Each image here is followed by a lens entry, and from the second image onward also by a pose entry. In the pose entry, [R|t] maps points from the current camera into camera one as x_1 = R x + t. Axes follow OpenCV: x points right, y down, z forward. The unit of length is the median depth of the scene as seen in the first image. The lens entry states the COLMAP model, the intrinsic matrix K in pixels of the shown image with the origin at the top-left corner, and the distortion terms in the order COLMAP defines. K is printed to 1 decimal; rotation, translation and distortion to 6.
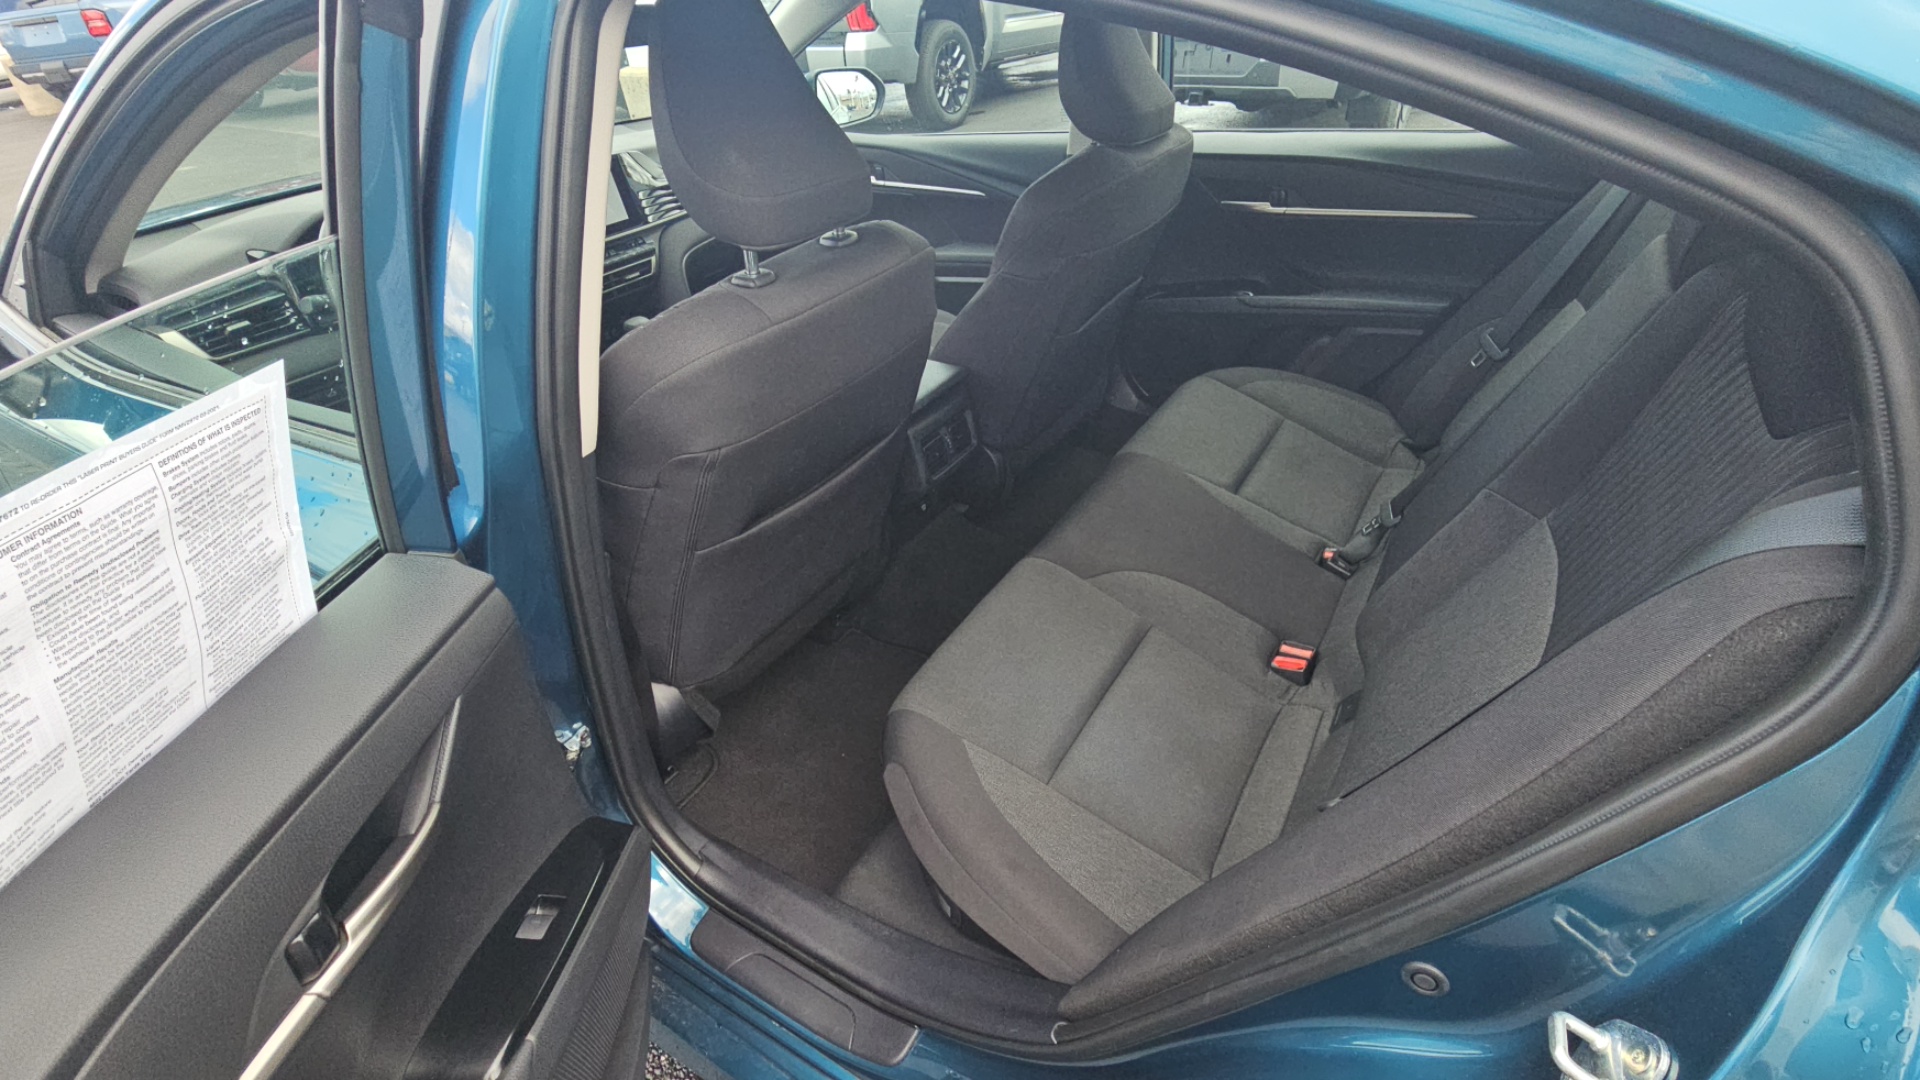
lens RADIAL K [[854.4, 0, 981.3], [0, 854.4, 542.8], [0, 0, 1]] dist [0.005941, -0.005433]
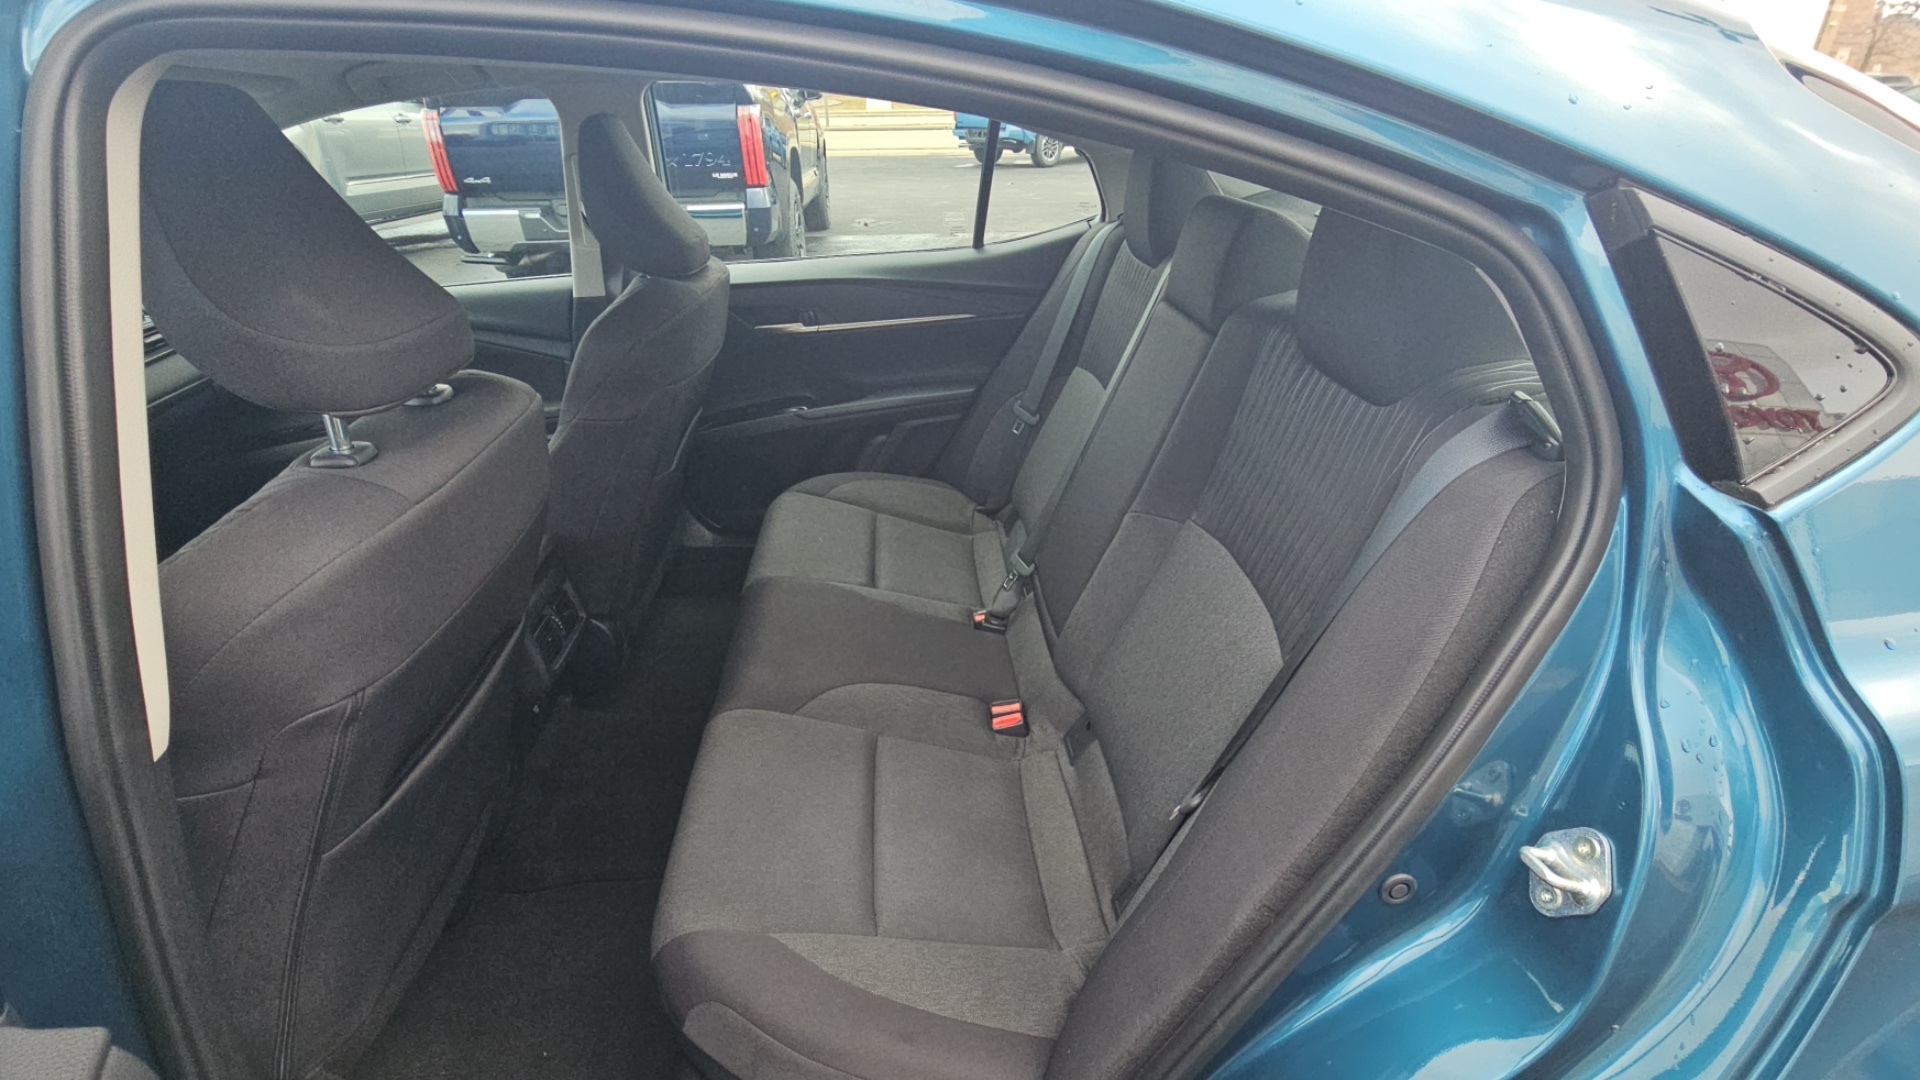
lens RADIAL K [[854.4, 0, 981.3], [0, 854.4, 542.8], [0, 0, 1]] dist [0.005941, -0.005433]
pose [[0.800226, -0.234694, 0.551867, -0.187200], [0.314995, 0.947569, -0.053777, -0.019114], [-0.510311, 0.216869, 0.832196, 0.092399]]
